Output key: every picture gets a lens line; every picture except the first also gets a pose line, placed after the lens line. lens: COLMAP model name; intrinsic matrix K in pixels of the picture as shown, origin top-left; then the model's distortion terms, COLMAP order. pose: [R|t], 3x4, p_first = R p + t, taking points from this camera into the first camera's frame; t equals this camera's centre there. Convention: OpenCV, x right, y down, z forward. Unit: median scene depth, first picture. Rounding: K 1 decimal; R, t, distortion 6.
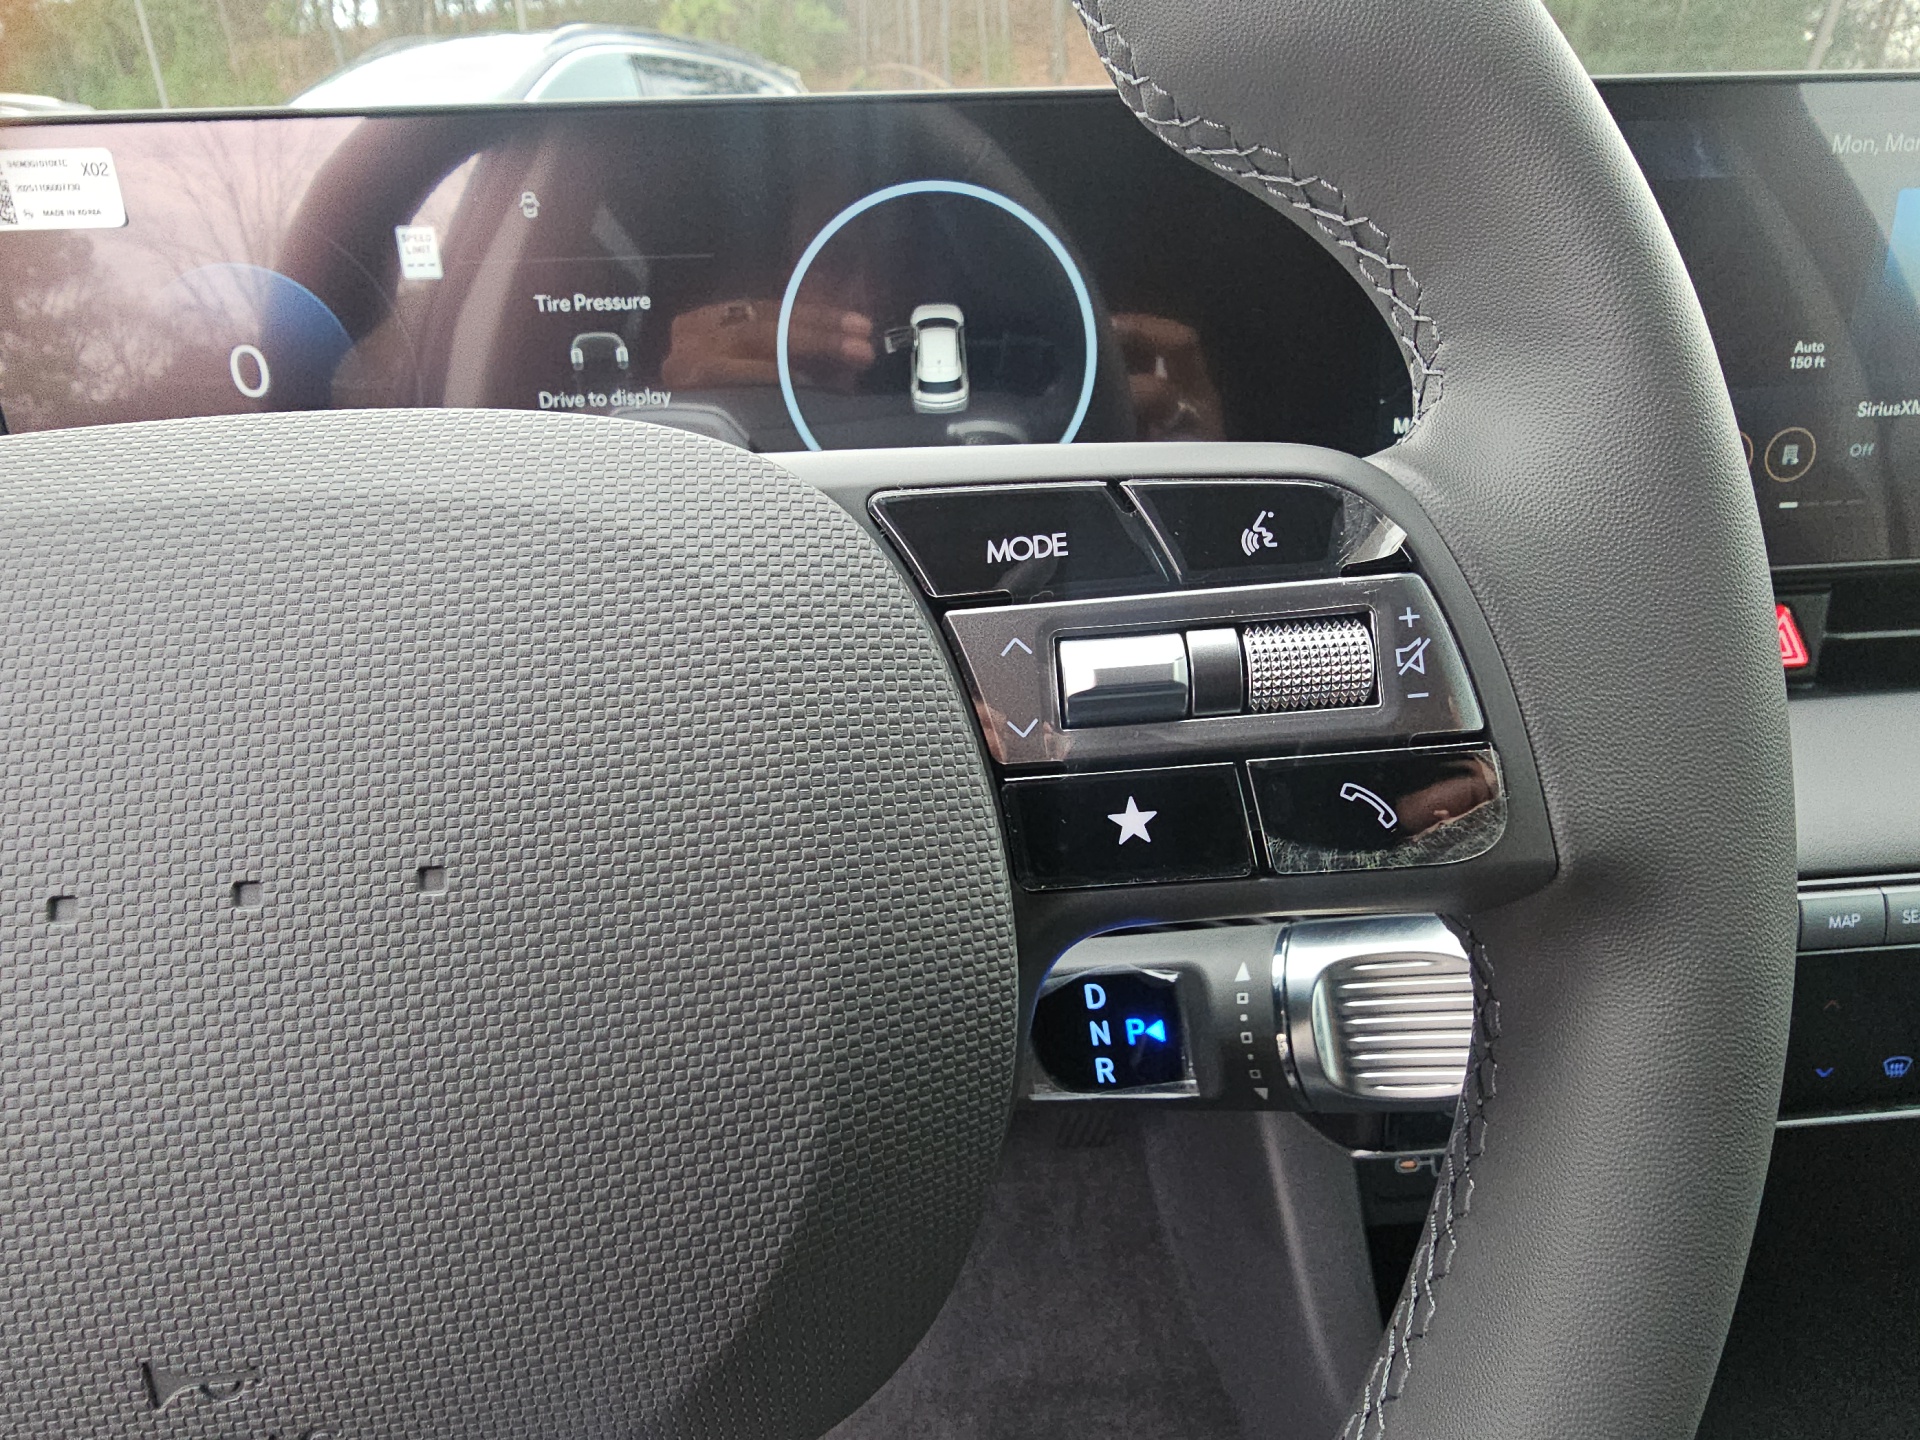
lens RADIAL K [[1111.8, 0, 975.5], [0, 1111.8, 743.0], [0, 0, 1]] dist [0.002540, -0.002410]
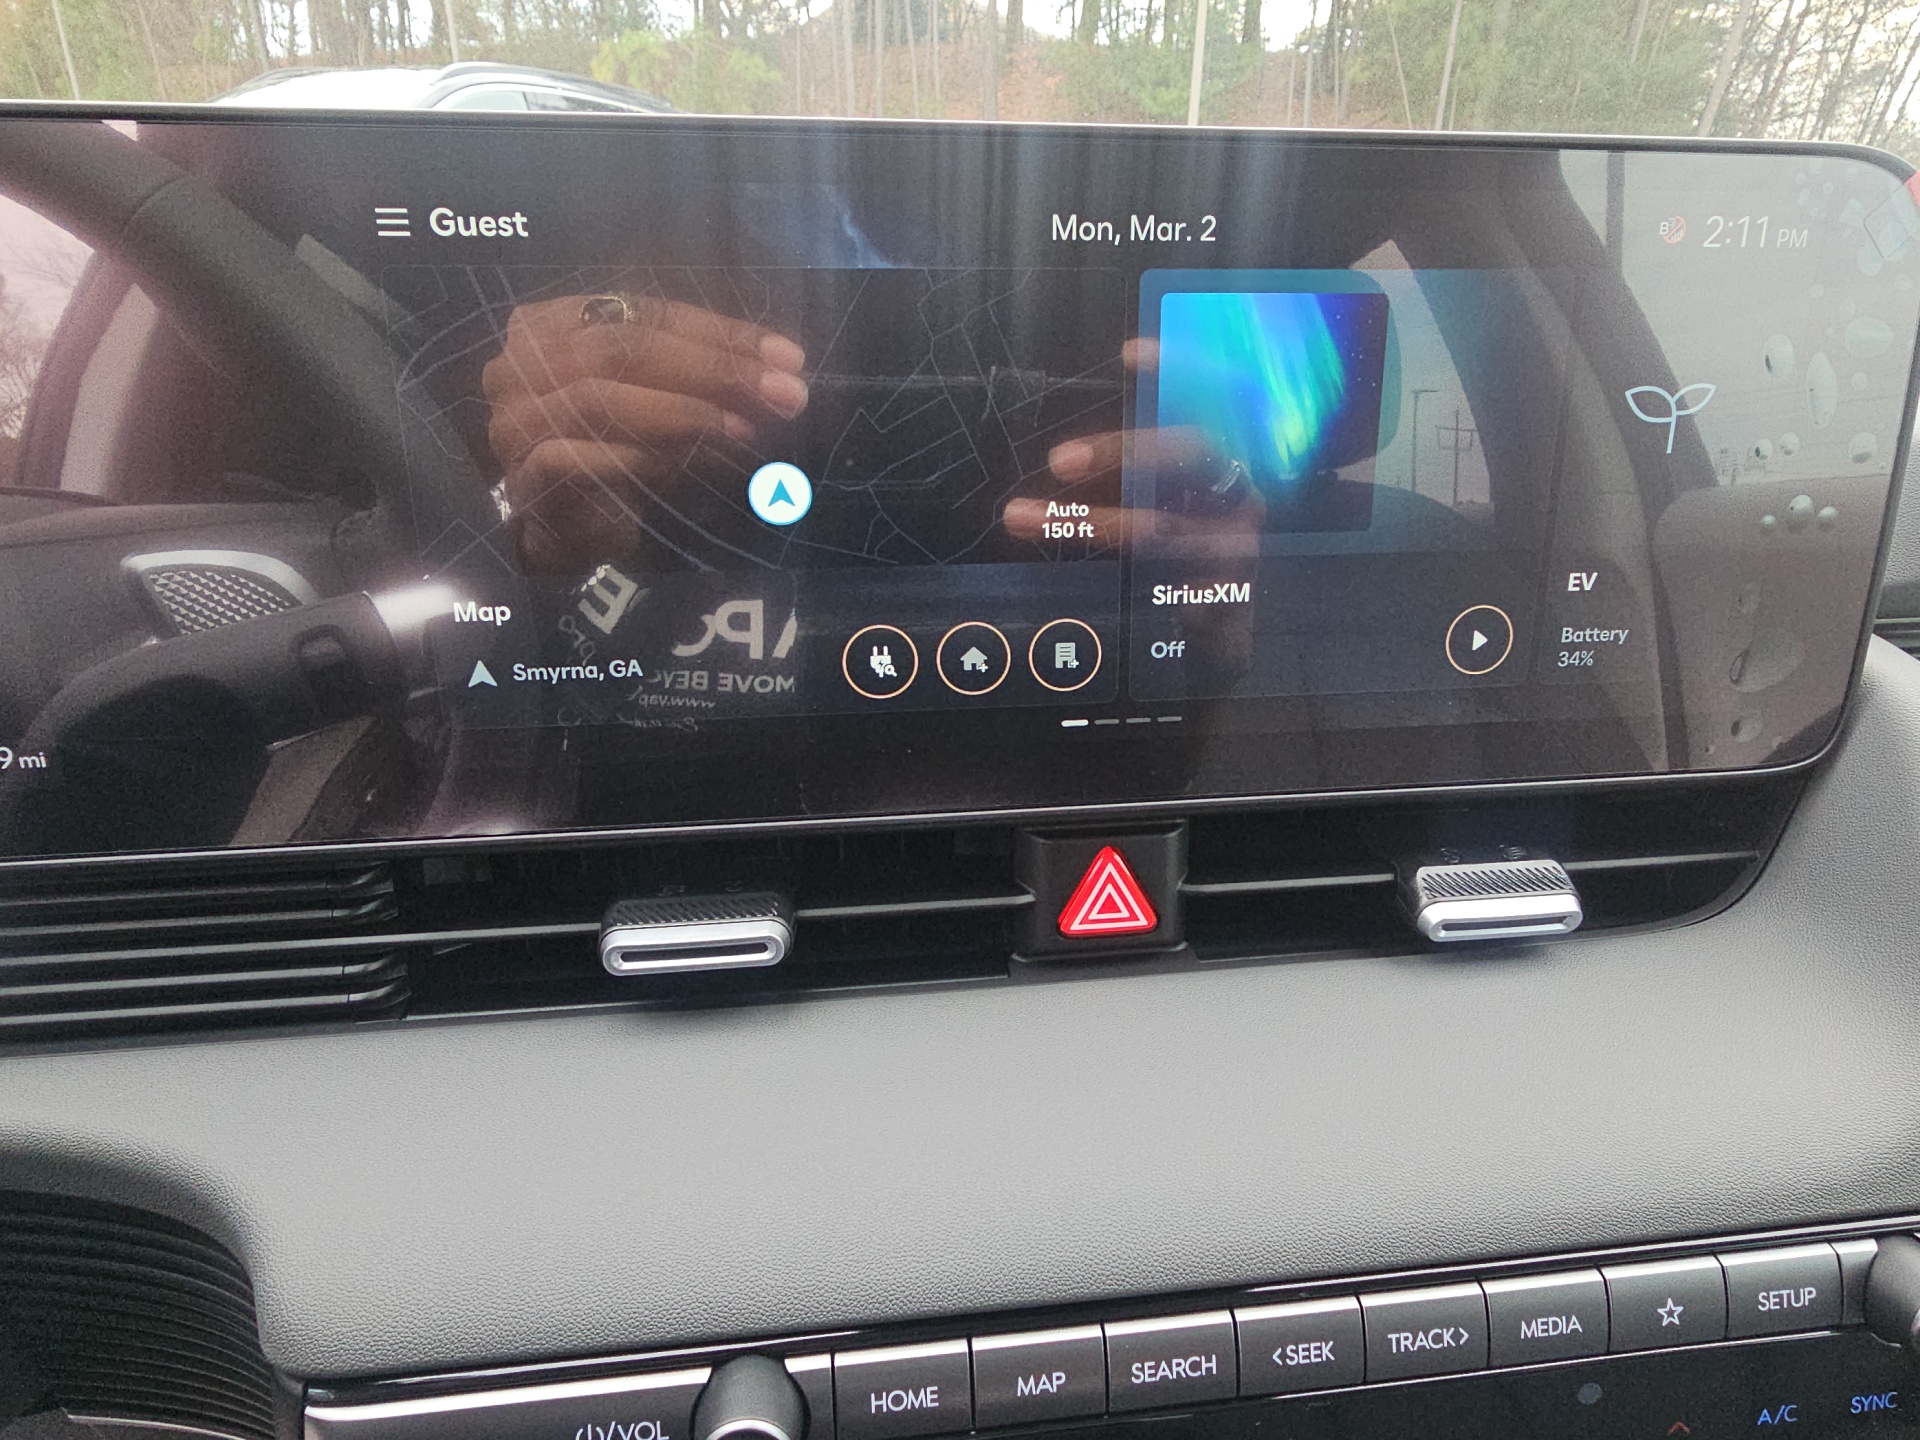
lens RADIAL K [[1111.8, 0, 977.8], [0, 1111.8, 731.8], [0, 0, 1]] dist [0.002540, -0.002410]
pose [[0.998411, 0.009593, 0.055529, 0.696786], [-0.007080, 0.998949, -0.045276, -0.194370], [-0.055905, 0.044811, 0.997430, 0.327240]]
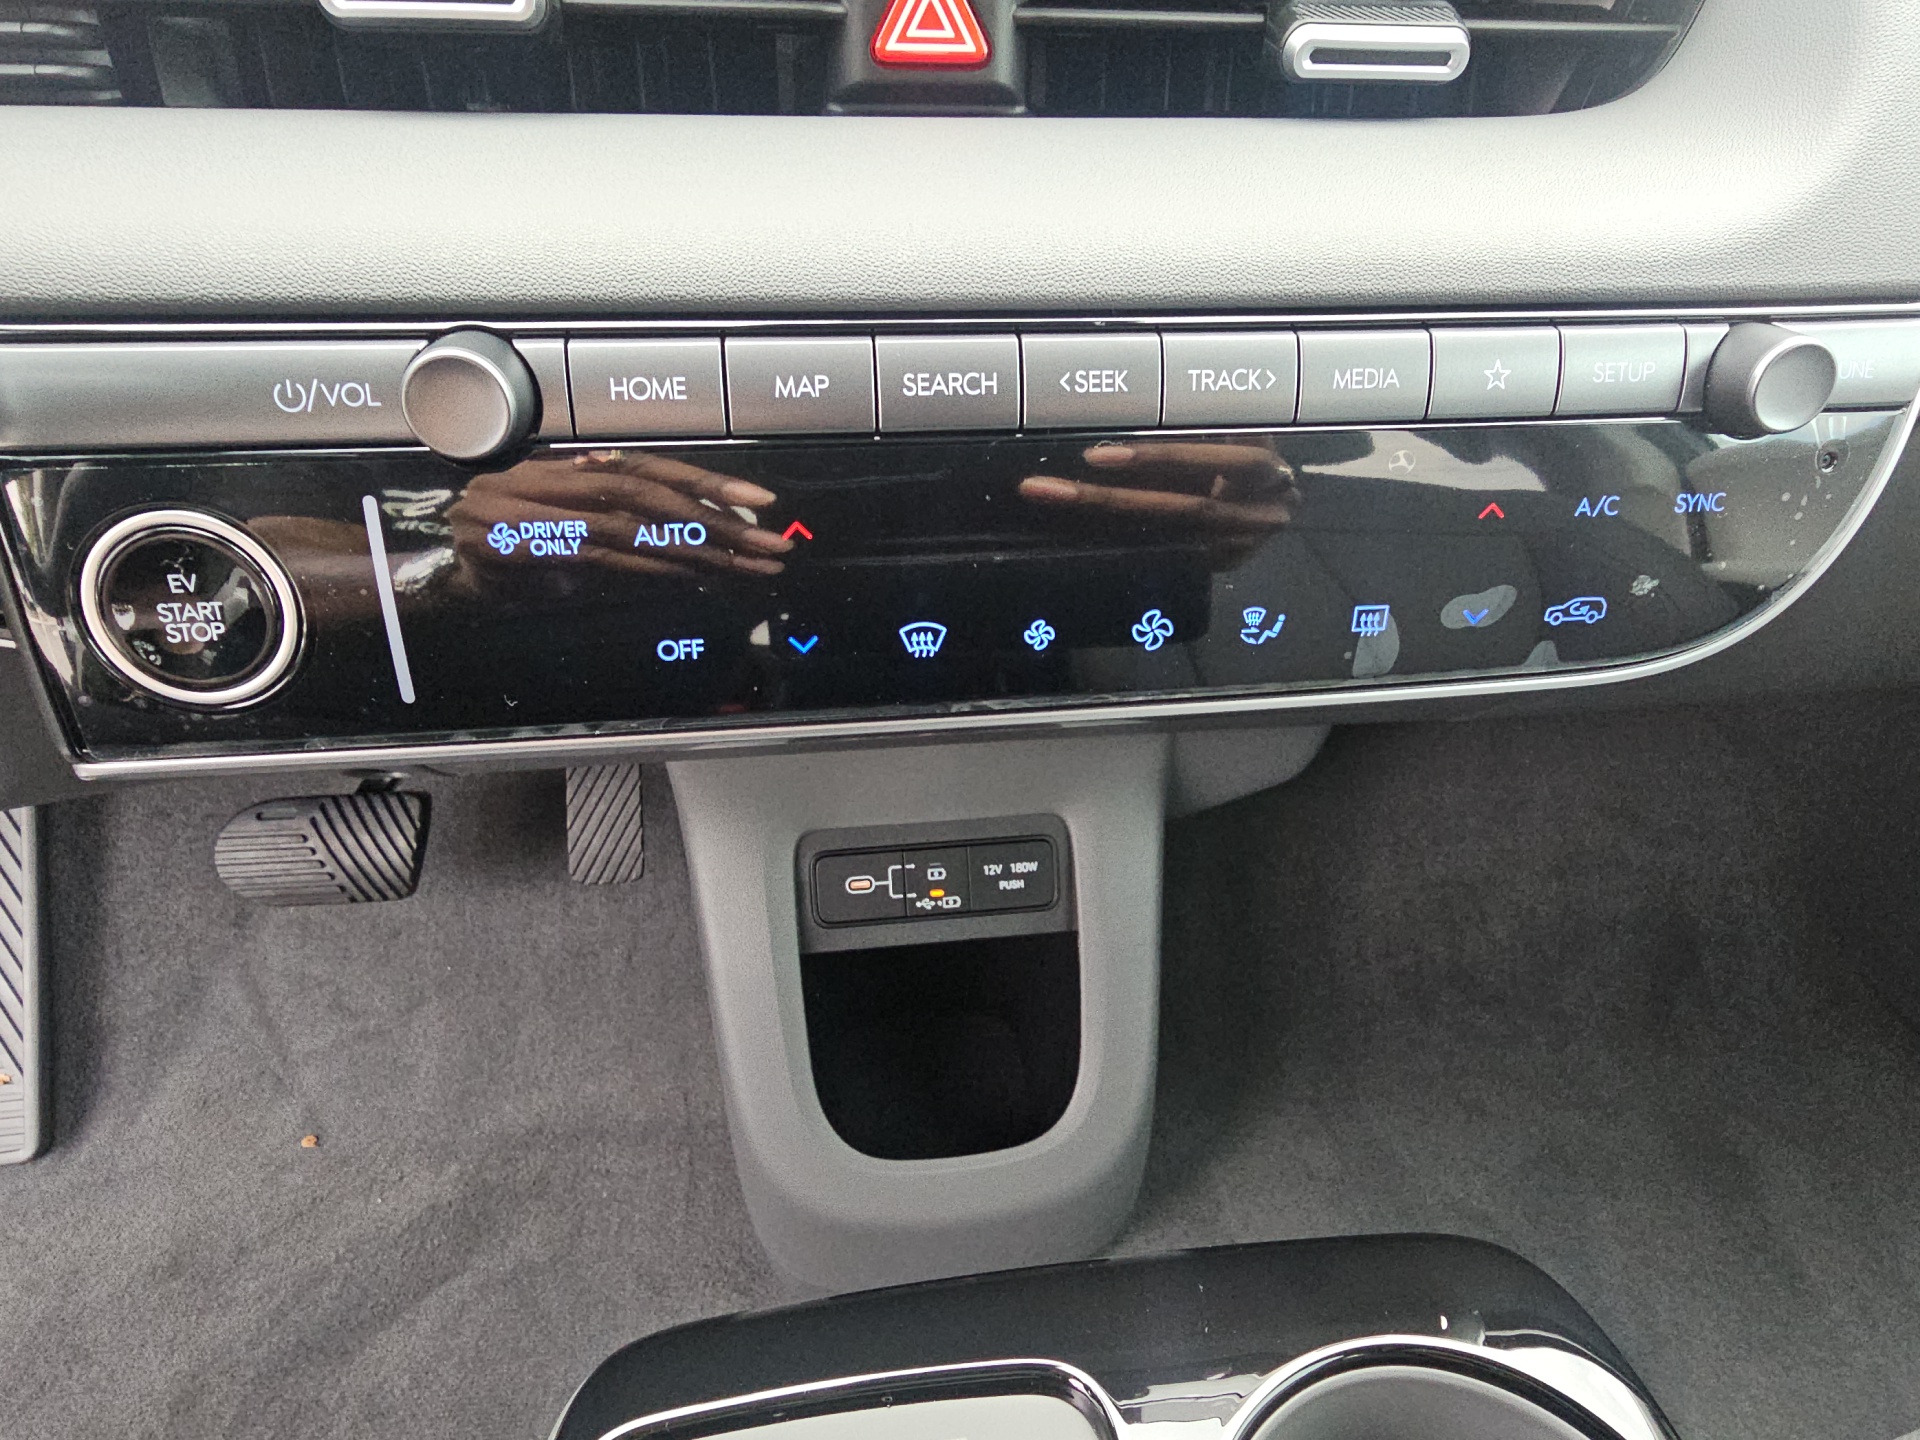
lens RADIAL K [[1111.8, 0, 972.0], [0, 1111.8, 730.1], [0, 0, 1]] dist [0.002540, -0.002410]
pose [[0.996549, 0.013918, 0.081832, 0.818579], [-0.027405, 0.985731, 0.166081, 0.238442], [-0.078353, -0.167750, 0.982711, 0.369511]]
